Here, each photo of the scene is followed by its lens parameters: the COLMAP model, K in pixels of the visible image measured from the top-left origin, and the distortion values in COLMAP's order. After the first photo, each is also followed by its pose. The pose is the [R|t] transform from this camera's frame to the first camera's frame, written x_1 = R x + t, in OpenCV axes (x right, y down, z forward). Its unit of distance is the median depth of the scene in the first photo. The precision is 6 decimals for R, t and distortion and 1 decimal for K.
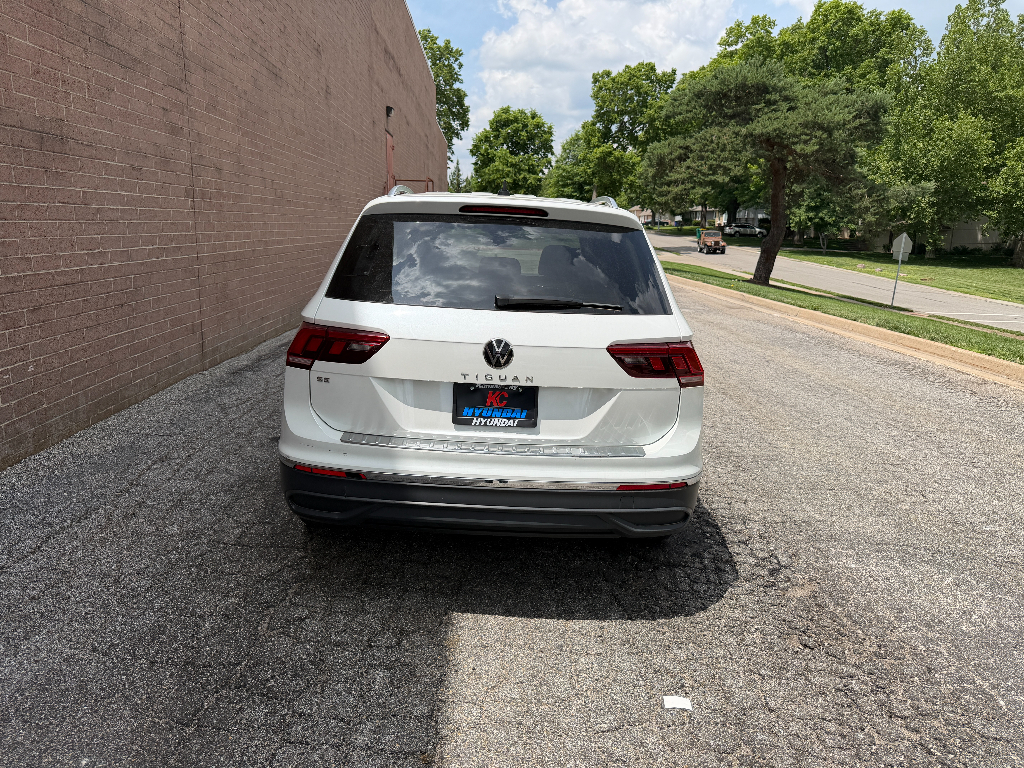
lens RADIAL K [[720.8, 0, 510.3], [0, 720.8, 367.6], [0, 0, 1]] dist [0.054147, -0.088052]
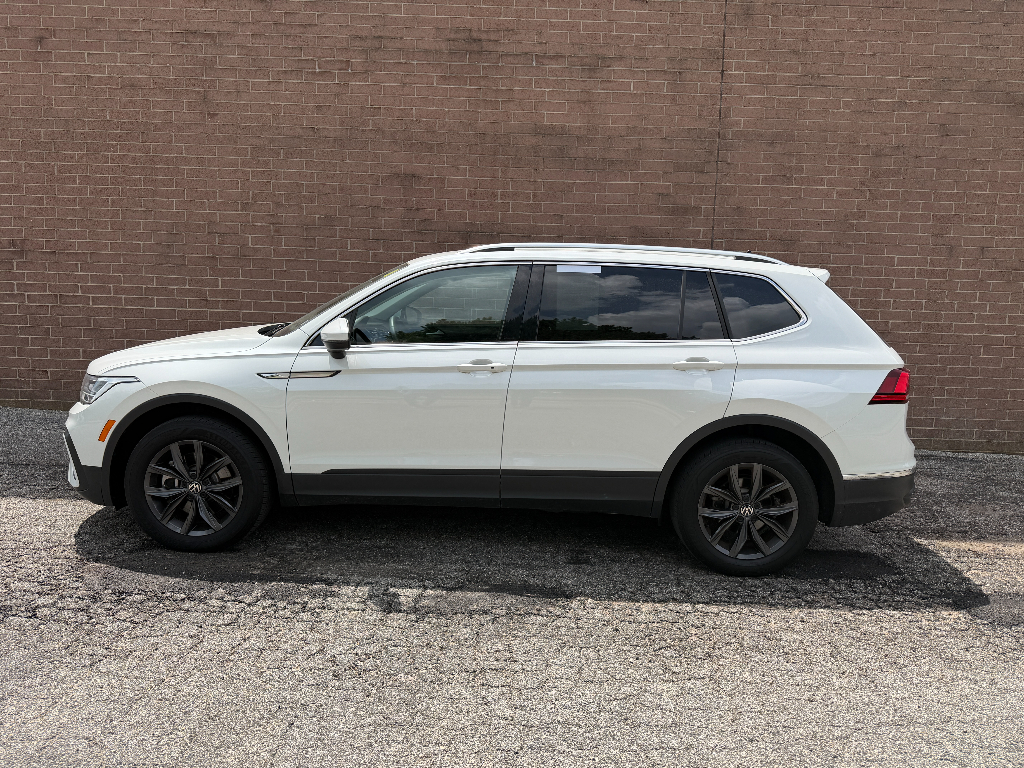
lens RADIAL K [[719.9, 0, 512.0], [0, 719.9, 384.0], [0, 0, 1]] dist [0.032303, -0.044599]
pose [[-0.017521, 0.081514, -0.996518, 0.111831], [-0.222937, 0.971262, 0.083368, -0.018402], [0.974675, 0.223621, 0.001155, 0.139132]]
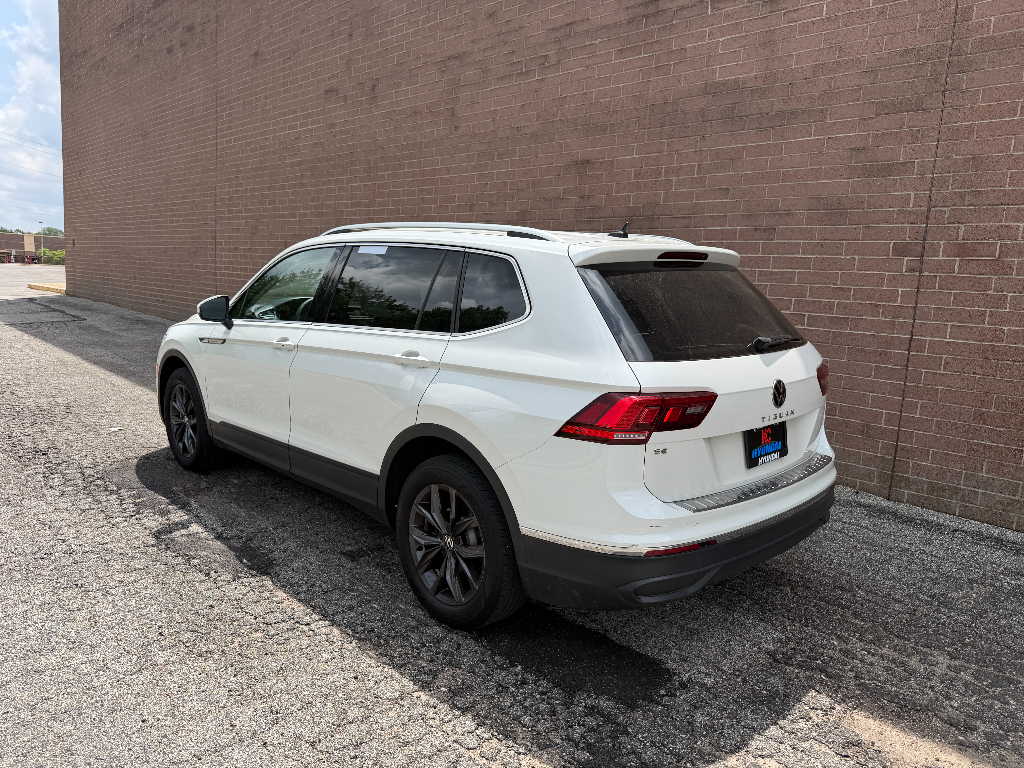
lens RADIAL K [[734.2, 0, 512.0], [0, 734.2, 384.0], [0, 0, 1]] dist [0.100894, -0.216765]
pose [[-0.730994, 0.031522, -0.681655, 0.062753], [-0.198940, 0.945694, 0.257072, -0.040598], [0.652740, 0.323527, -0.685026, 0.232669]]
